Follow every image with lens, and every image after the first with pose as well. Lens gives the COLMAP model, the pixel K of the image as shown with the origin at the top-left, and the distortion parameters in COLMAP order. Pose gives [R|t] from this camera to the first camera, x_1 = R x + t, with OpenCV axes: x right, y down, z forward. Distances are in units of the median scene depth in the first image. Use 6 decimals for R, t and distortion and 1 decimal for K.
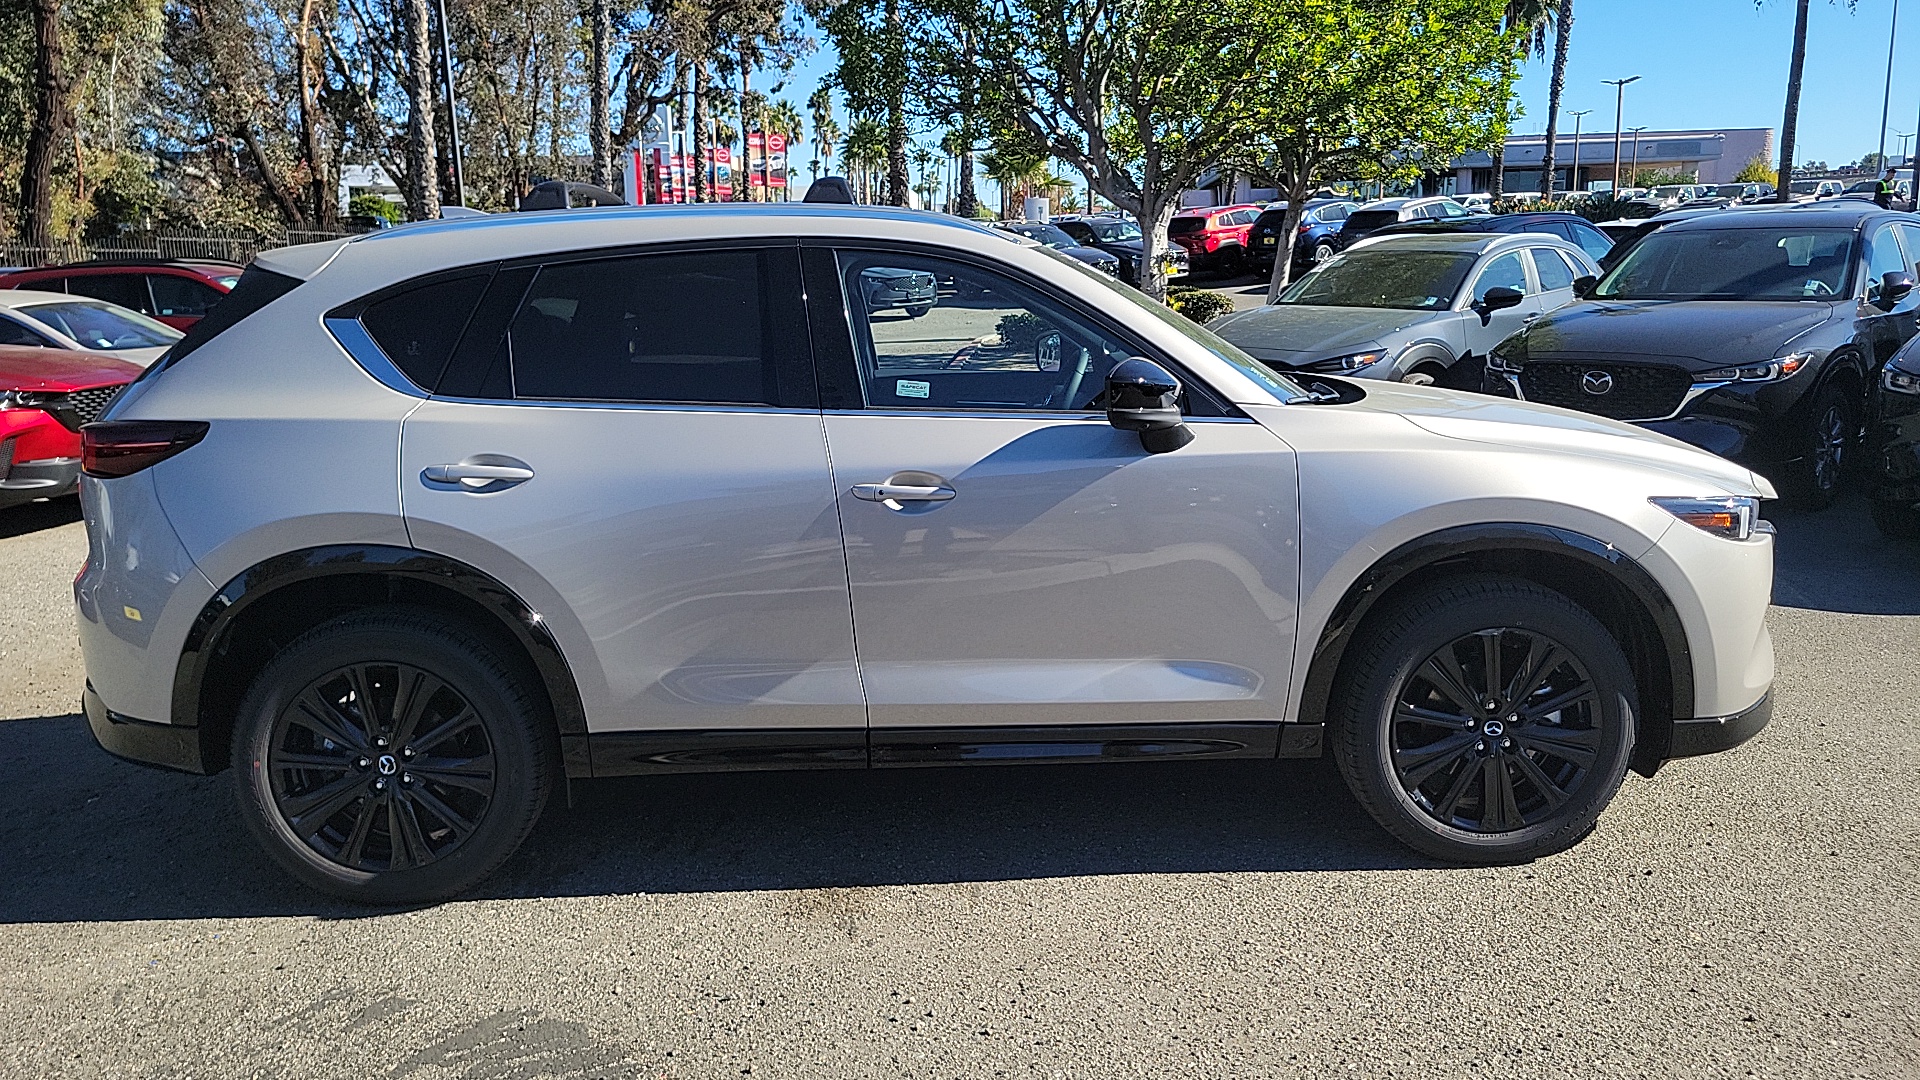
lens RADIAL K [[1458.3, 0, 952.2], [0, 1458.3, 543.4], [0, 0, 1]] dist [0.037055, -0.026920]
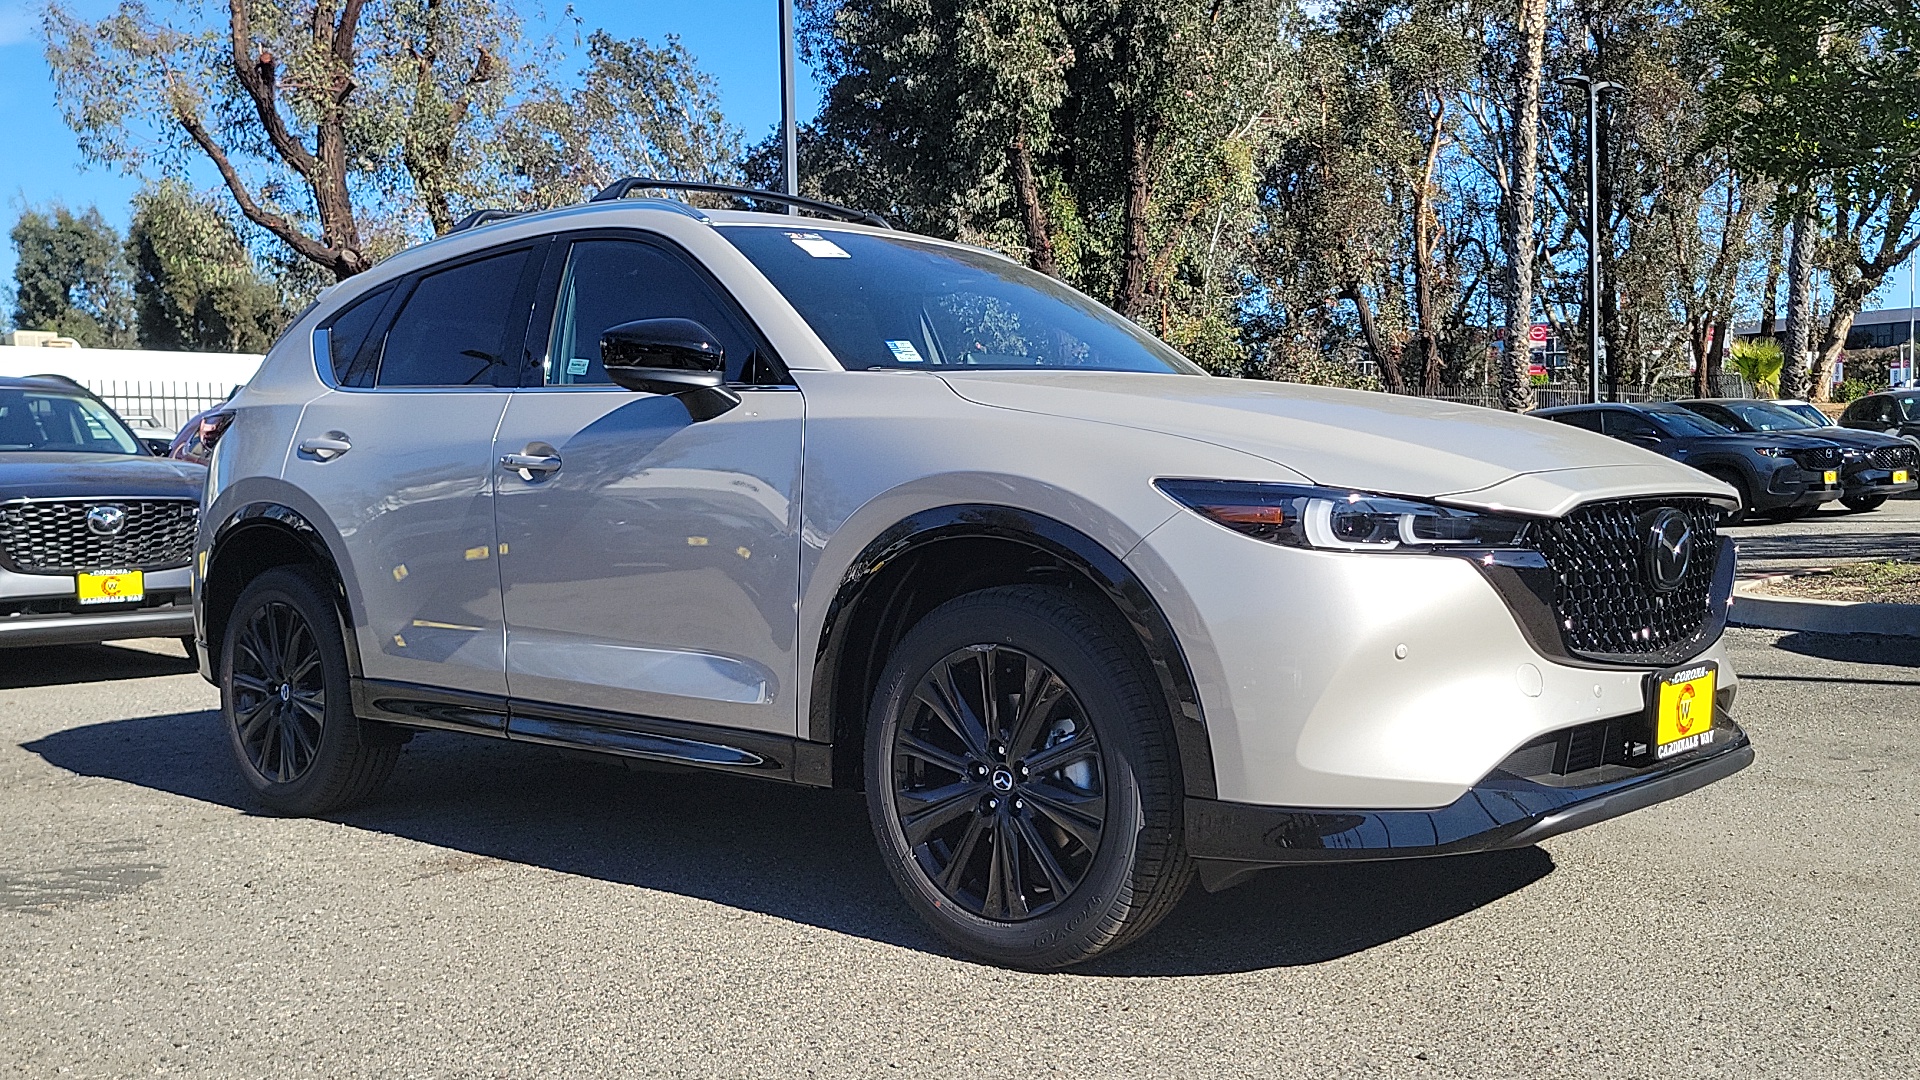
lens RADIAL K [[1812.6, 0, 962.8], [0, 1812.6, 574.4], [0, 0, 1]] dist [0.039219, -0.008734]
pose [[0.714978, 0.039866, -0.698009, 1.016822], [-0.128680, 0.988821, -0.075333, 0.094318], [0.687203, 0.143681, 0.712115, 0.298299]]
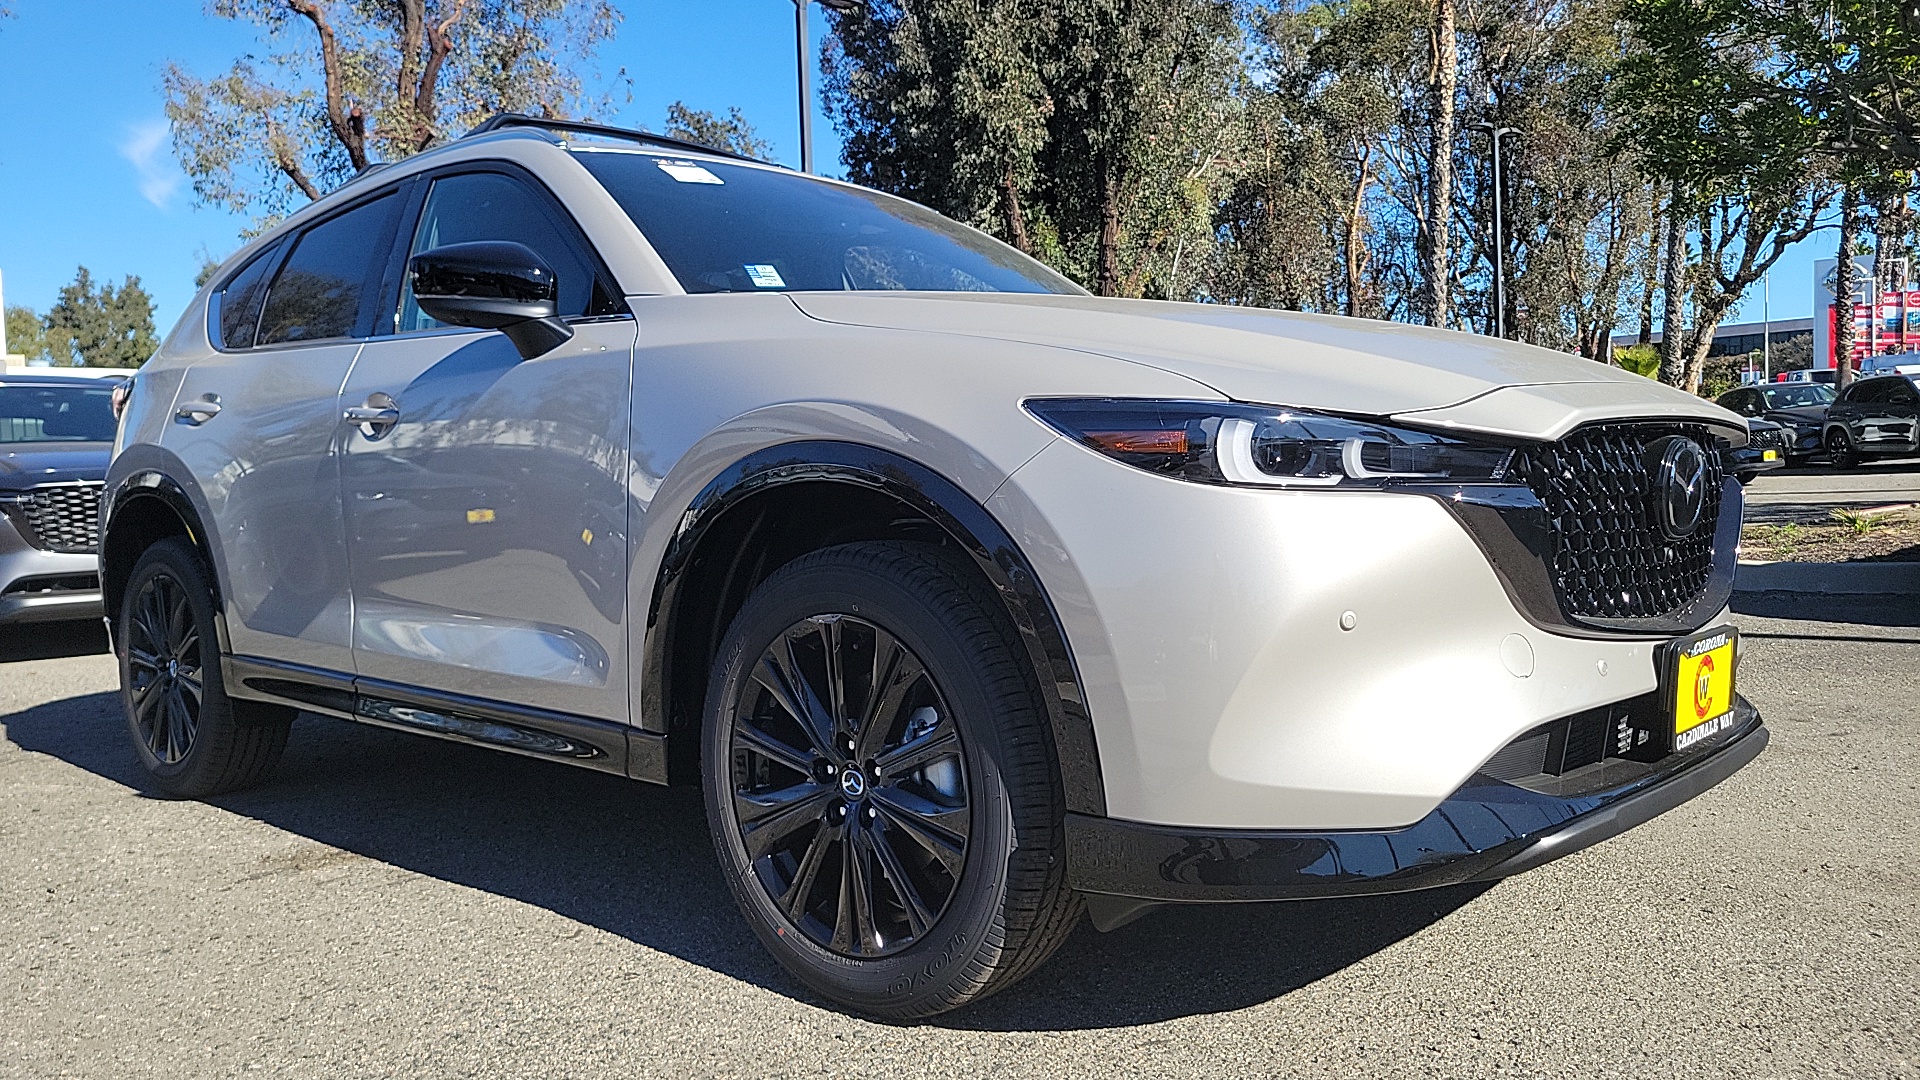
lens RADIAL K [[1458.3, 0, 952.2], [0, 1458.3, 543.4], [0, 0, 1]] dist [0.037055, -0.026920]
pose [[0.700530, 0.028527, -0.713053, 0.839350], [-0.119715, 0.989738, -0.078016, 0.069684], [0.703510, 0.140016, 0.696756, 0.591051]]
